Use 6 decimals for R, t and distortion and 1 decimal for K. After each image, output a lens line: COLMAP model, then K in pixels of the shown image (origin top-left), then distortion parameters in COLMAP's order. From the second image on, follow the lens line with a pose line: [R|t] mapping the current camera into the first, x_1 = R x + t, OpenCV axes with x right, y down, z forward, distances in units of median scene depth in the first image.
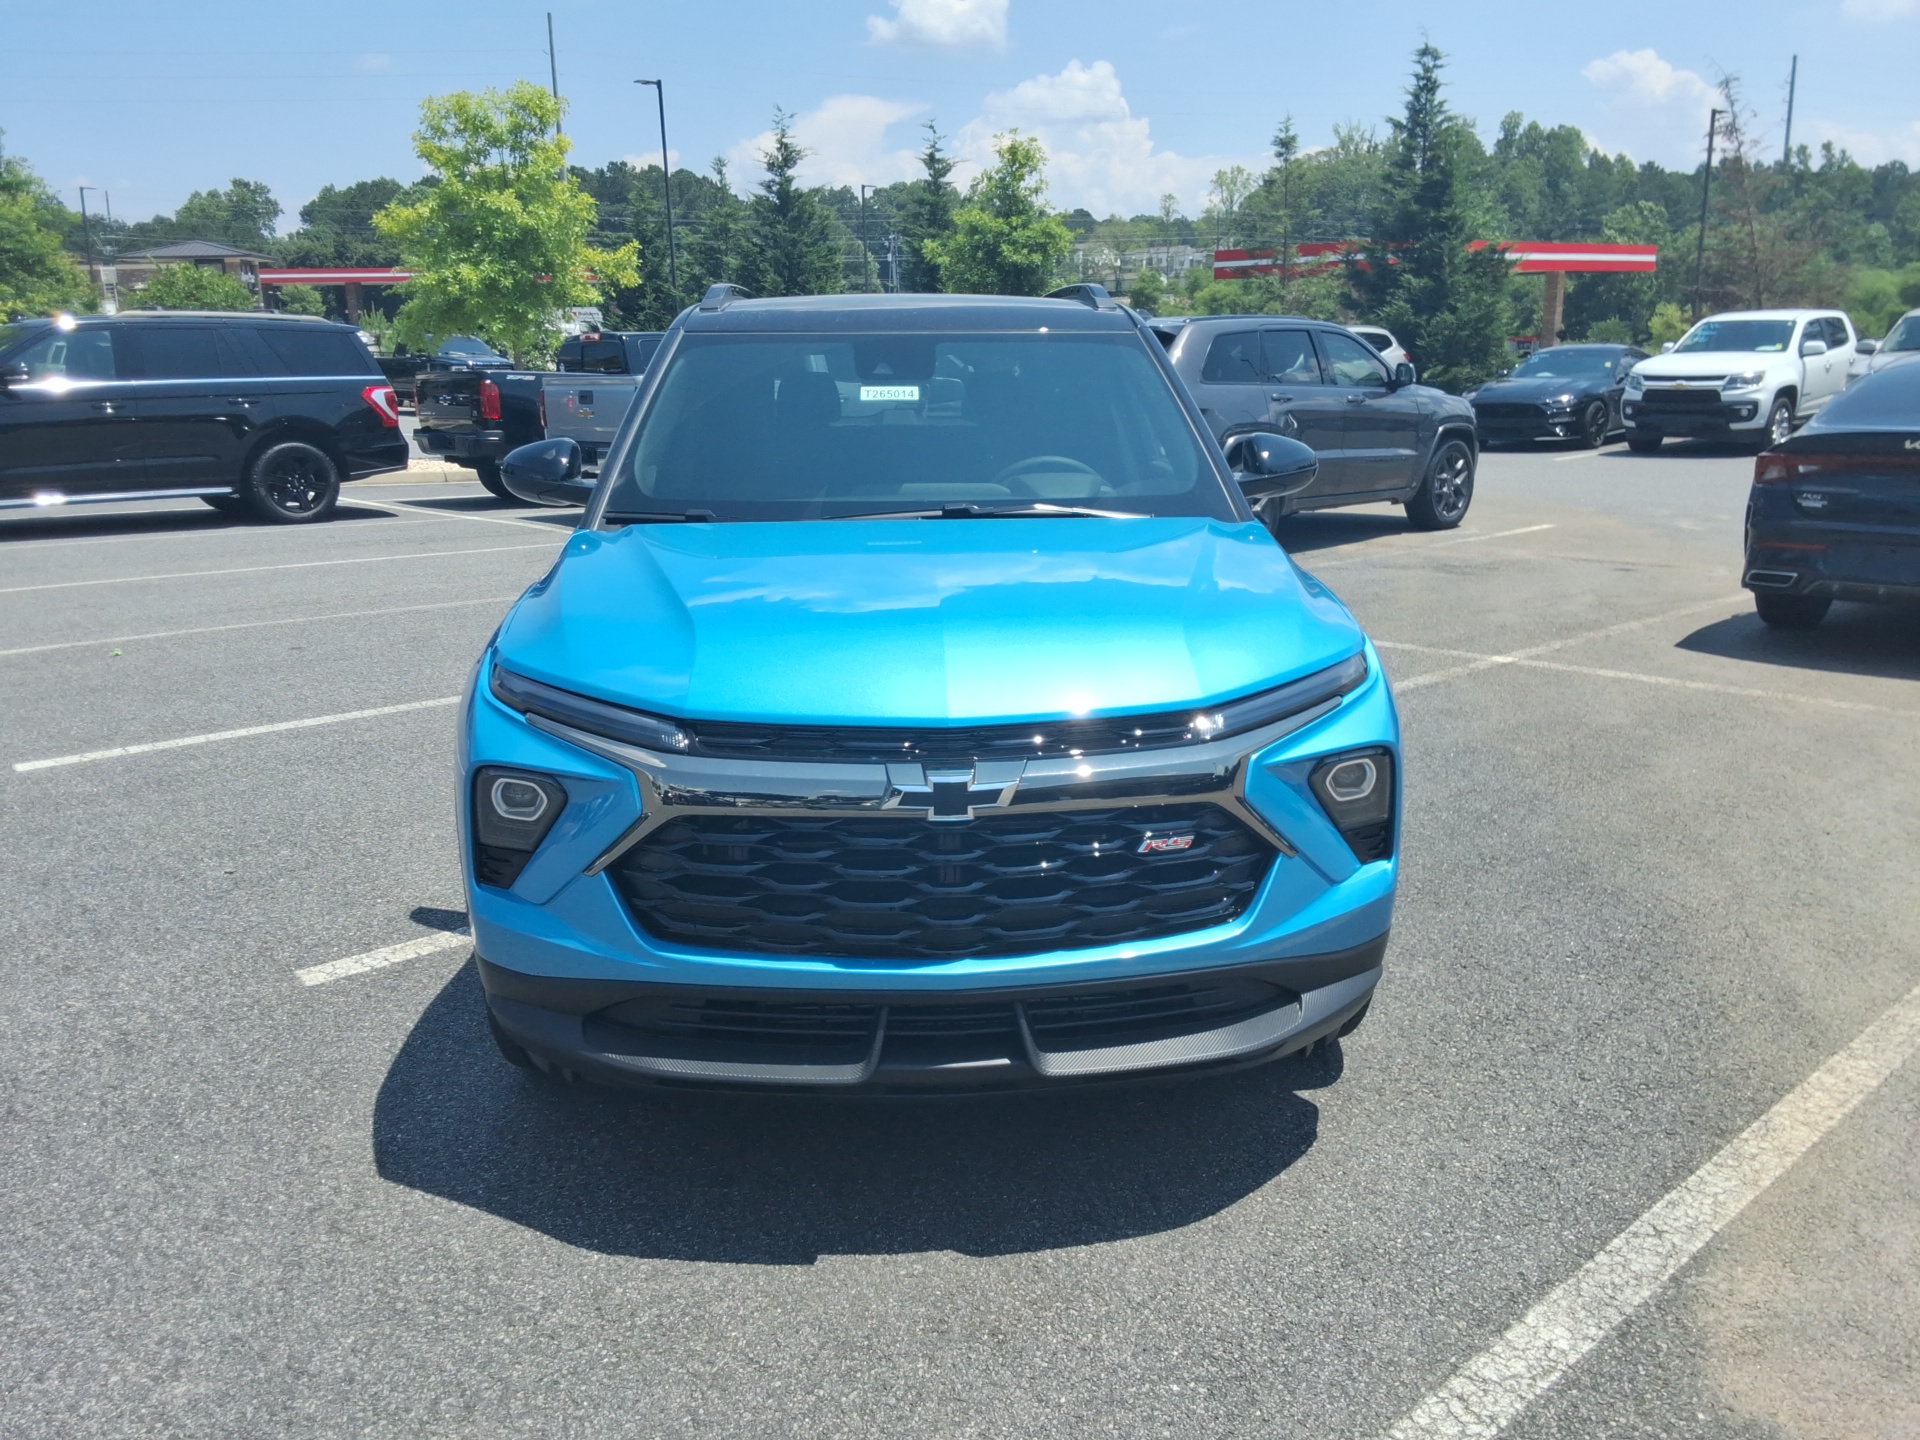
lens RADIAL K [[1538.1, 0, 1059.0], [0, 1538.1, 799.1], [0, 0, 1]] dist [0.027601, -0.060205]
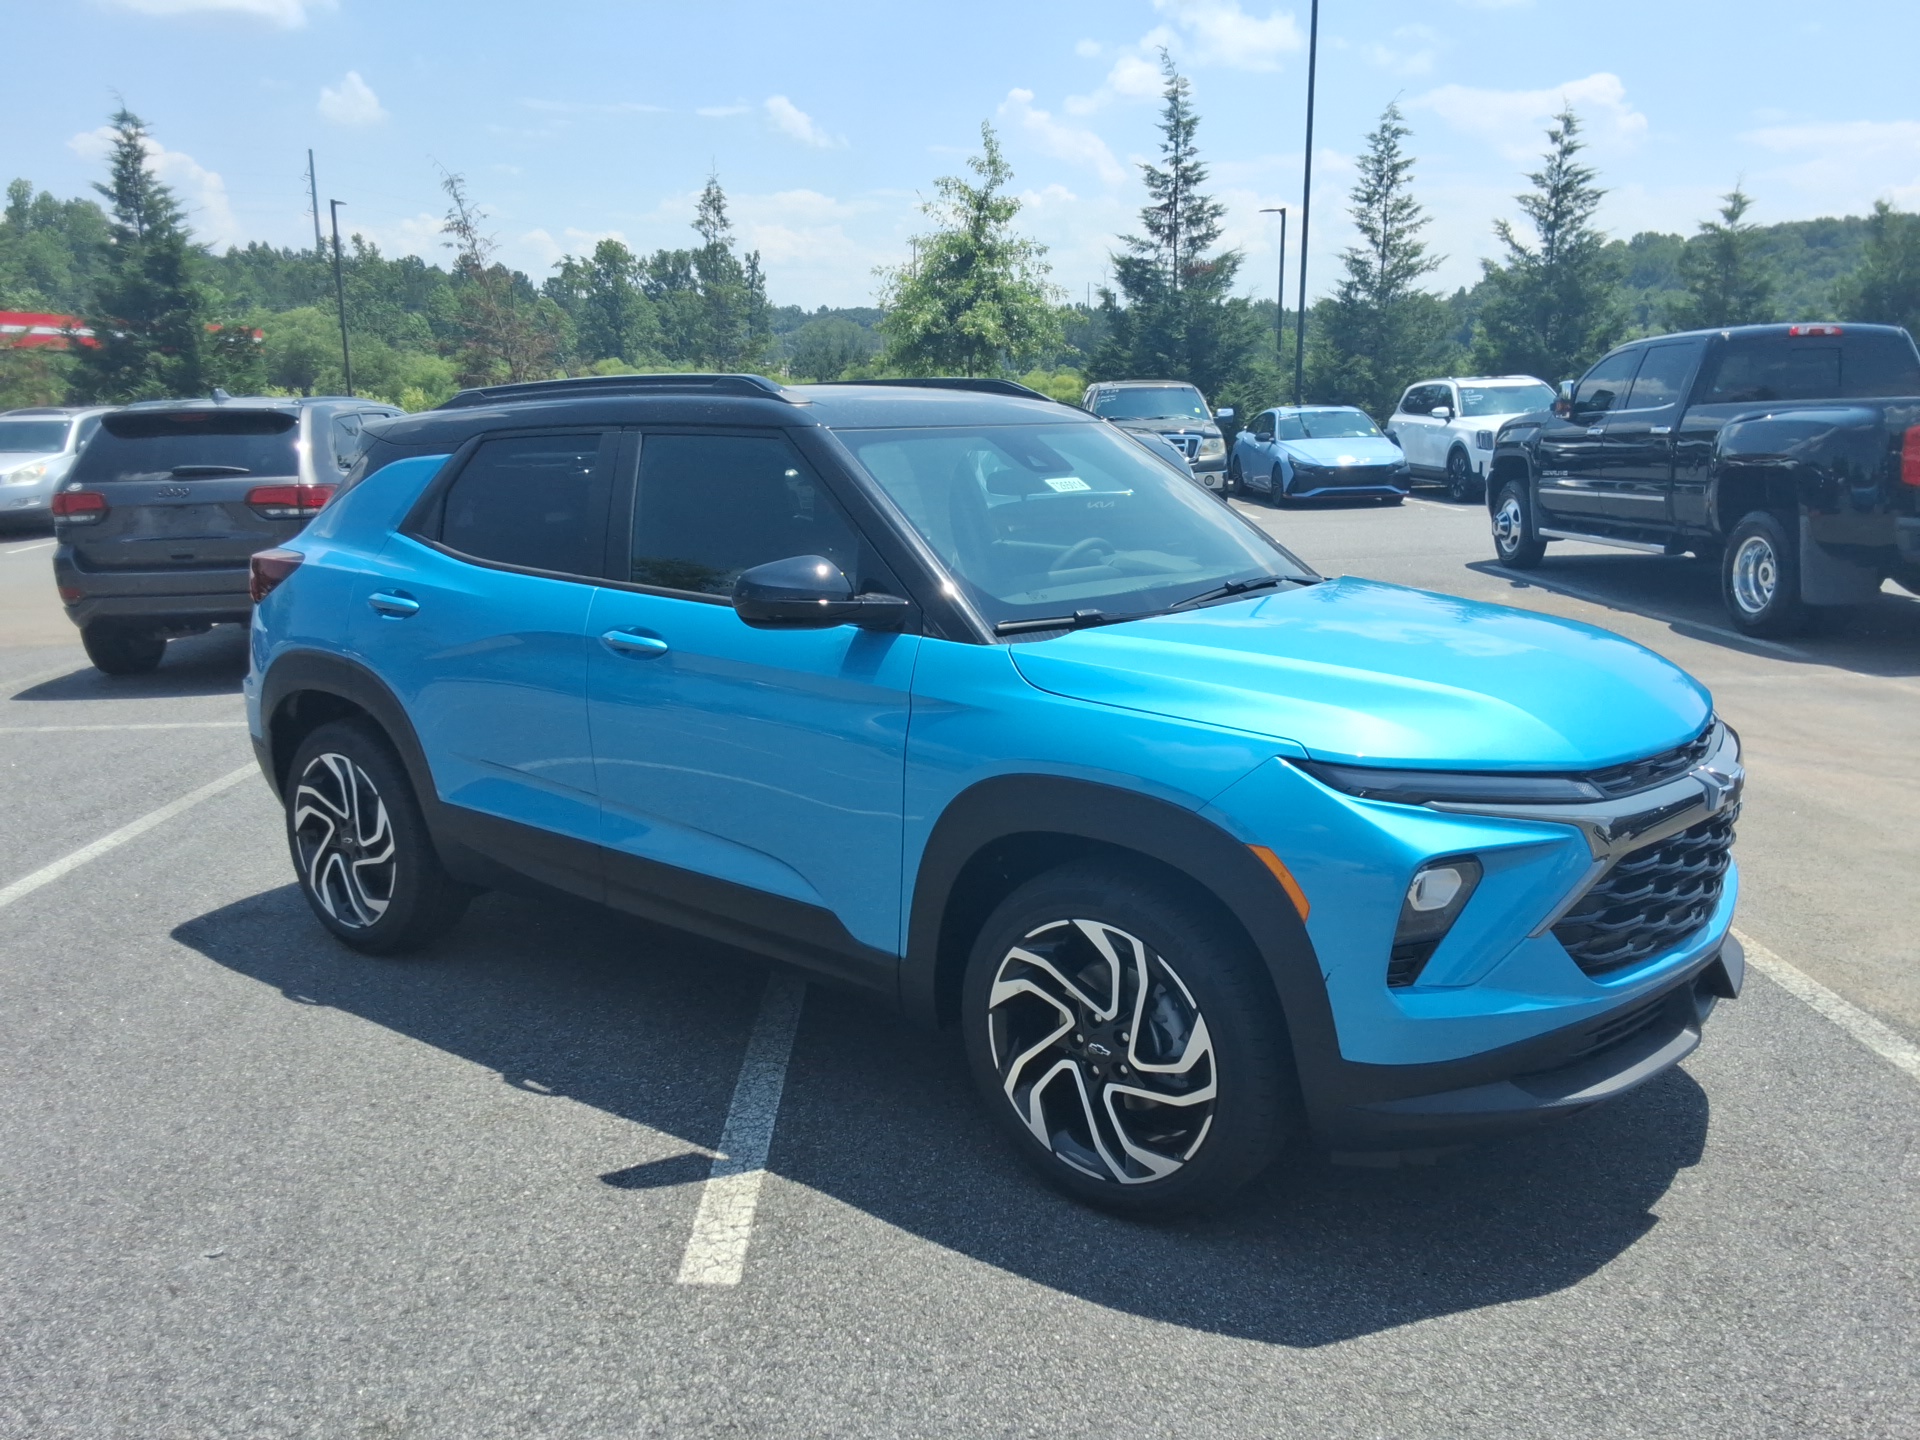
lens RADIAL K [[1526.8, 0, 976.3], [0, 1526.8, 784.3], [0, 0, 1]] dist [0.071730, -0.146711]
pose [[0.670808, -0.169938, 0.721899, -0.146727], [0.210526, 0.976984, 0.034359, -0.019254], [-0.711123, 0.128930, 0.691145, 0.058484]]
